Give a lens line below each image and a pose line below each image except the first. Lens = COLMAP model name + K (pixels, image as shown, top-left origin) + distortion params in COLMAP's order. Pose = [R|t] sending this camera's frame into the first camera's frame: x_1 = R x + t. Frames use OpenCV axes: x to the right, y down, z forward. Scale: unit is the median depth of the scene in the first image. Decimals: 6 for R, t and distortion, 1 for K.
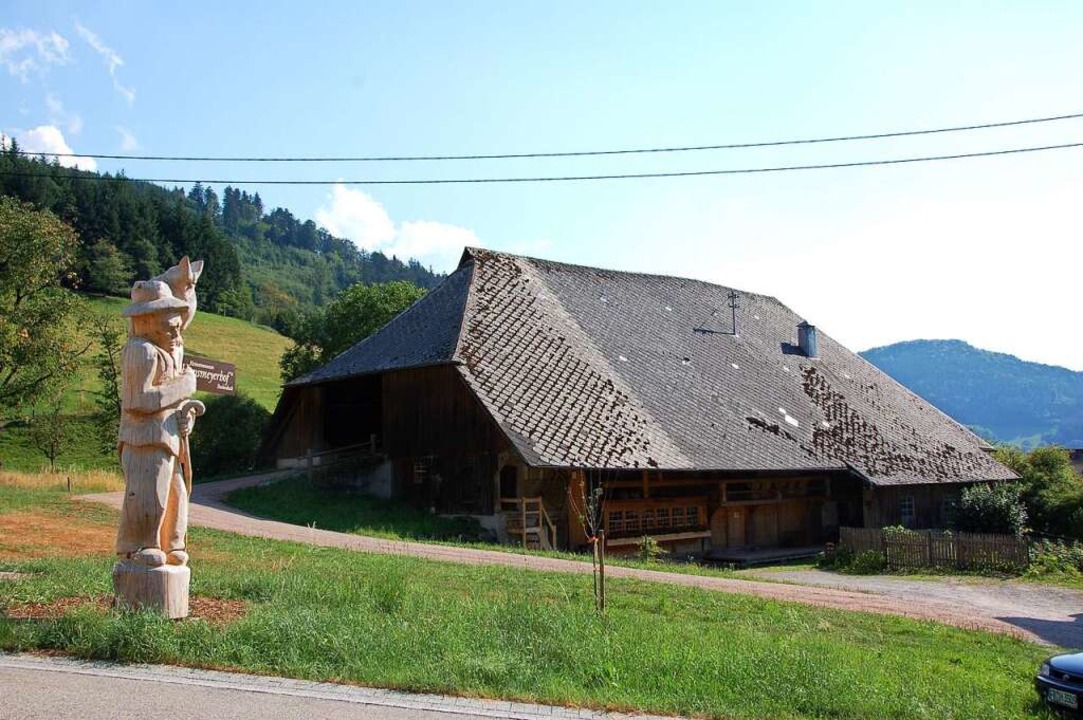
lens RADIAL K [[1748.5, 0, 541.5], [0, 1748.5, 360.0], [0, 0, 1]] dist [-0.002641, -0.001454]
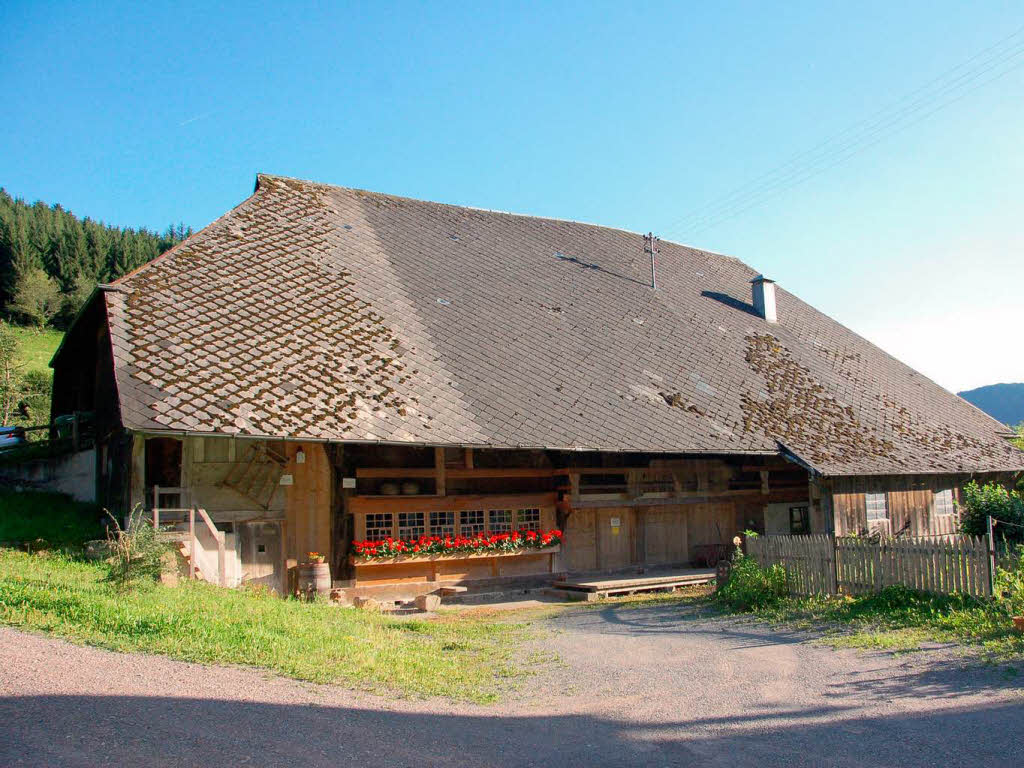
lens RADIAL K [[1368.2, 0, 512.0], [0, 1368.2, 384.0], [0, 0, 1]] dist [-0.205454, -0.001663]
pose [[0.985784, -0.032542, -0.164836, 0.167443], [0.026686, 0.998936, -0.037619, 0.054937], [0.165885, 0.032685, 0.985603, 0.470193]]
